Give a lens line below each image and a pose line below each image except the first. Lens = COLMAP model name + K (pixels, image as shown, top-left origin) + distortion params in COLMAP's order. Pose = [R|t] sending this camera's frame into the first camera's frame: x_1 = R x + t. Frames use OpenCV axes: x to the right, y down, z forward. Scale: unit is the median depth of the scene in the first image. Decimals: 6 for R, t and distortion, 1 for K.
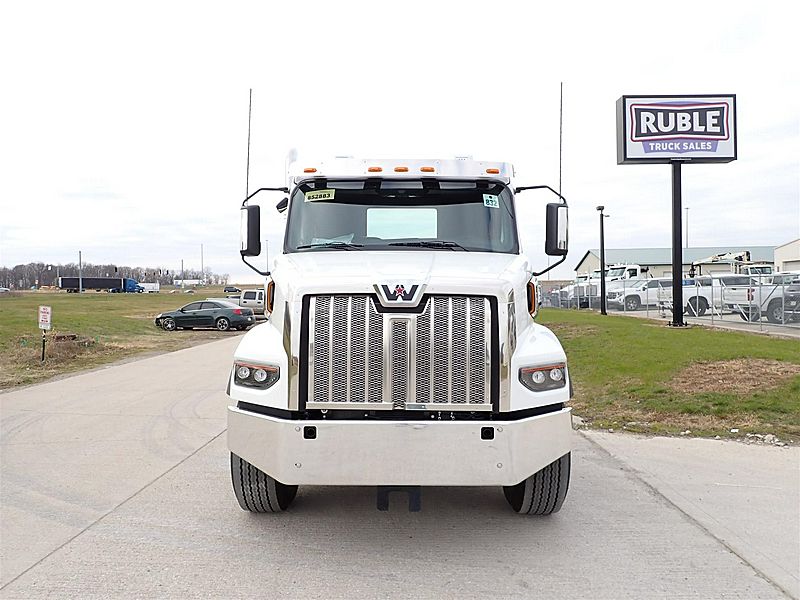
lens RADIAL K [[568.2, 0, 378.4], [0, 568.2, 300.9], [0, 0, 1]] dist [-0.005357, -0.001163]
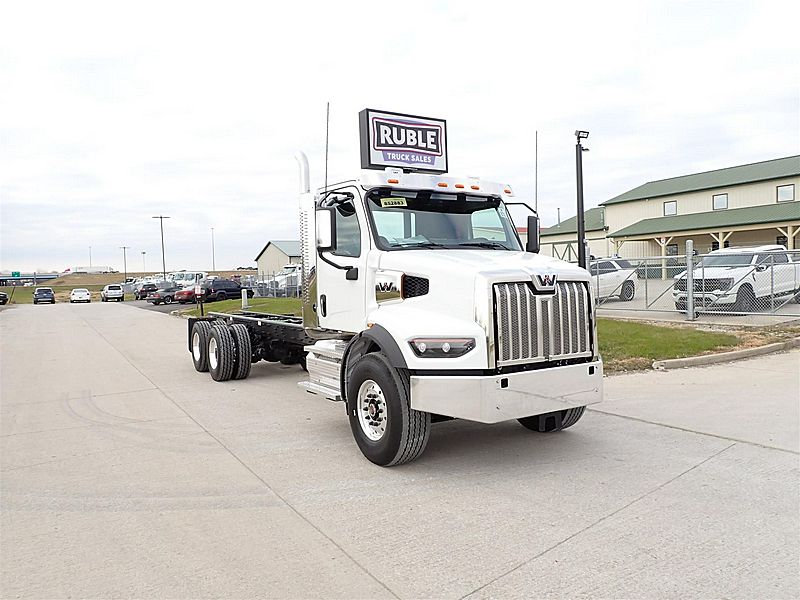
lens RADIAL K [[549.3, 0, 416.2], [0, 549.3, 301.9], [0, 0, 1]] dist [0.006241, 0.001802]
pose [[0.851598, -0.040479, 0.522630, -0.663773], [0.029896, 0.999142, 0.028671, -0.006746], [-0.523342, -0.008792, 0.852077, -0.016067]]
